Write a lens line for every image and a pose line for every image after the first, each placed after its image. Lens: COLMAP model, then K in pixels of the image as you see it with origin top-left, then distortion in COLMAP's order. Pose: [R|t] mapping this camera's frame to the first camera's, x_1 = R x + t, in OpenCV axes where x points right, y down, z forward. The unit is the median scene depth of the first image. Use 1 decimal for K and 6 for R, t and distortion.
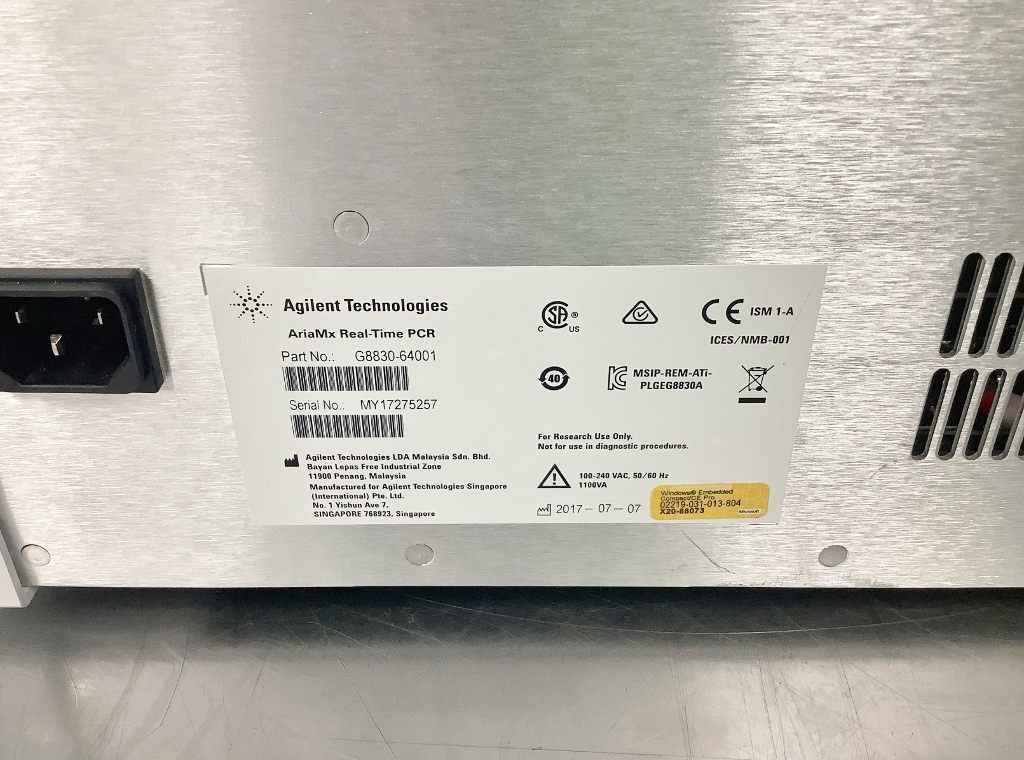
lens RADIAL K [[1010.2, 0, 512.2], [0, 1010.2, 381.2], [0, 0, 1]] dist [0.064545, 0.000000]
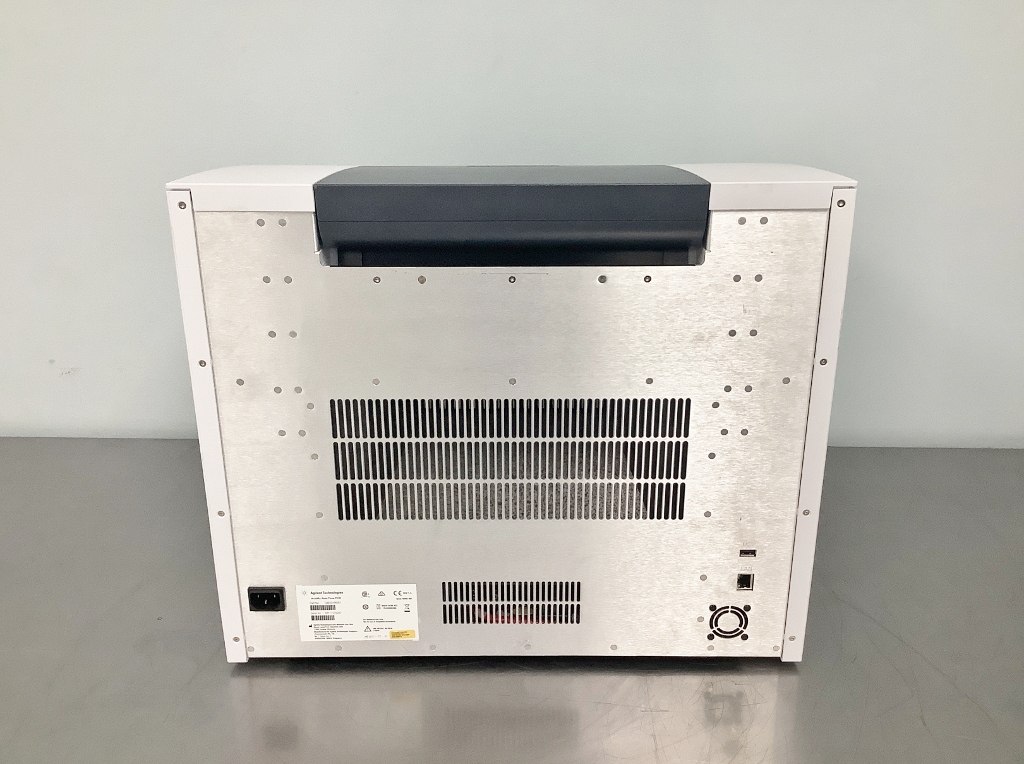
lens RADIAL K [[1010.2, 0, 512.5], [0, 1010.2, 380.4], [0, 0, 1]] dist [0.064545, 0.000000]
pose [[0.999973, -0.007239, 0.000868, 0.744340], [0.007266, 0.979708, -0.200298, -0.087223], [0.000600, 0.200299, 0.979735, -3.958637]]
